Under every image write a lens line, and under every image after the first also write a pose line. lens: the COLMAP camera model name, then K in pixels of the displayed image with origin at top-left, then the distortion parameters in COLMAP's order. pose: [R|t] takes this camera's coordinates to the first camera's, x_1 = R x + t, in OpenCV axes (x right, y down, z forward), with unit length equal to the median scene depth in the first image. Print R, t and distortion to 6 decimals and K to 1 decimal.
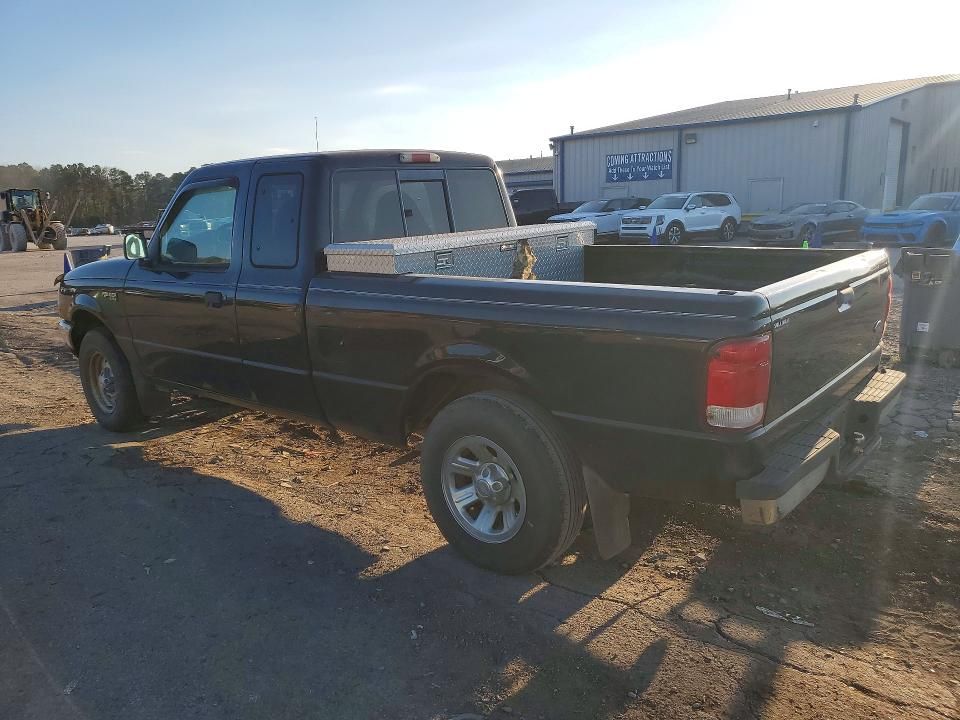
lens RADIAL K [[753.9, 0, 464.4], [0, 753.9, 359.6], [0, 0, 1]] dist [0.023475, -0.000818]
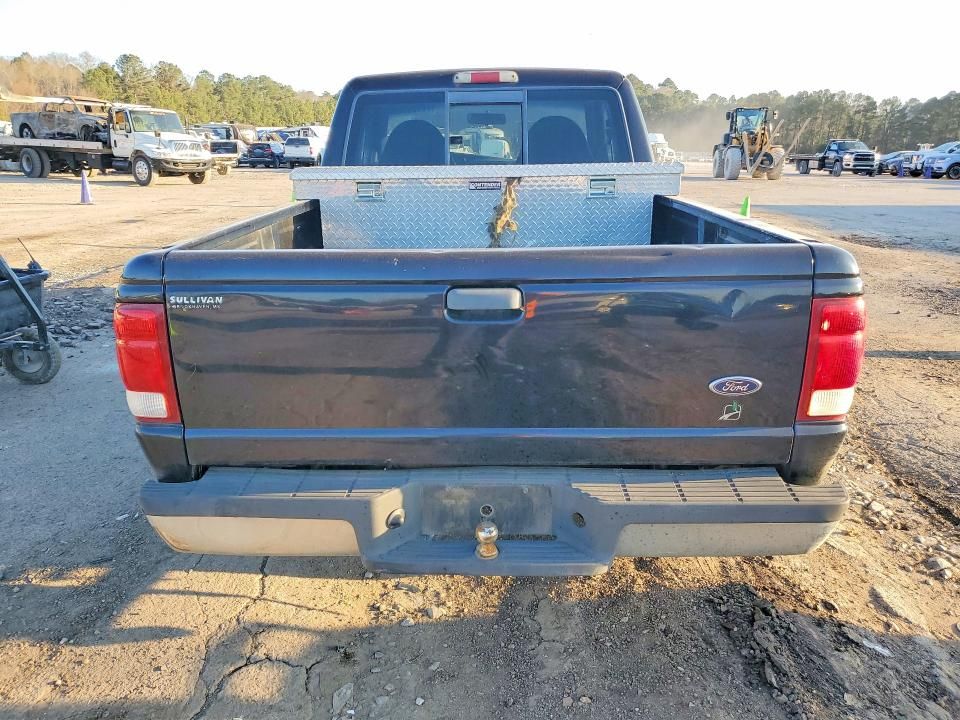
lens RADIAL K [[753.9, 0, 464.4], [0, 753.9, 359.6], [0, 0, 1]] dist [0.023475, -0.000818]
pose [[0.624322, 0.248267, -0.740666, 0.624710], [-0.181537, 0.968305, 0.171549, -0.090174], [0.759781, 0.027356, 0.649603, 0.394602]]
